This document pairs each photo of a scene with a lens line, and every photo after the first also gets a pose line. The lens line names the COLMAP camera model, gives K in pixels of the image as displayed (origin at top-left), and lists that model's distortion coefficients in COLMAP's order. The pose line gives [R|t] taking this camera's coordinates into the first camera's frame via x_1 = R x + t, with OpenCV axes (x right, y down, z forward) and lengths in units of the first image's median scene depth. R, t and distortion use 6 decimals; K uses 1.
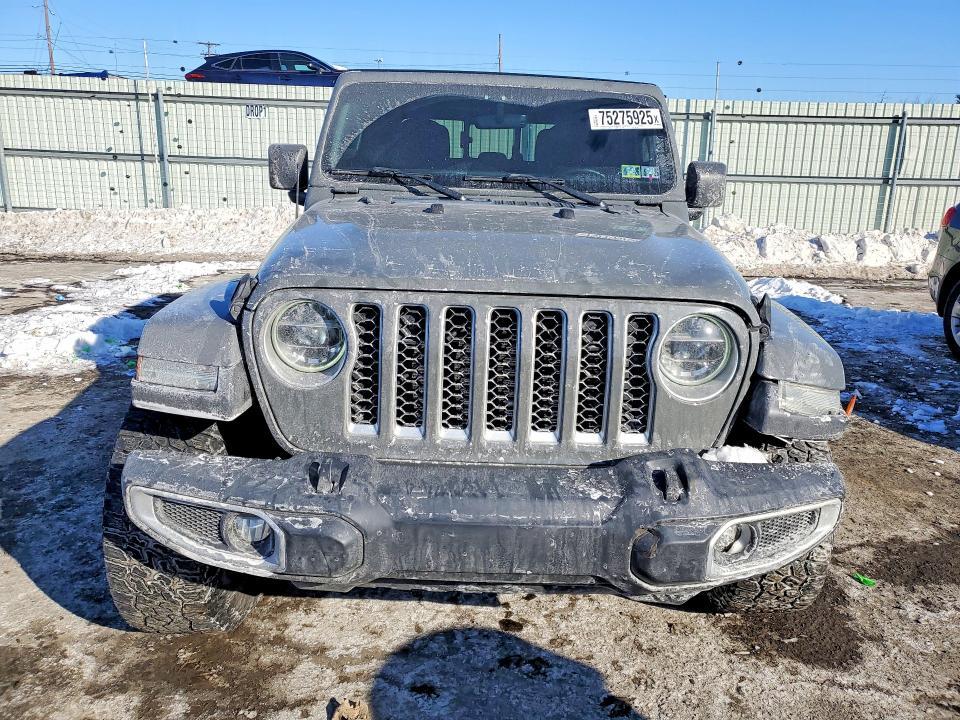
lens RADIAL K [[748.2, 0, 474.2], [0, 748.2, 359.1], [0, 0, 1]] dist [0.033859, -0.007190]
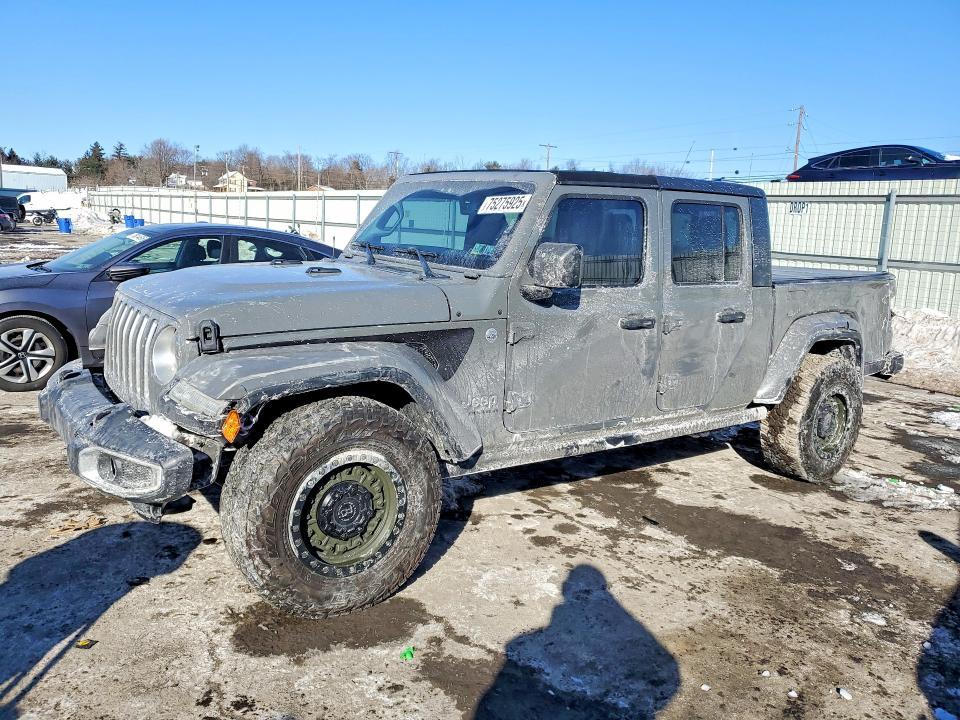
lens RADIAL K [[748.2, 0, 475.4], [0, 748.2, 366.0], [0, 0, 1]] dist [0.033859, -0.007190]
pose [[0.565413, 0.146071, -0.811771, 1.115131], [-0.241210, 0.970450, 0.006618, -0.083830], [0.788750, 0.192065, 0.583939, 0.365458]]
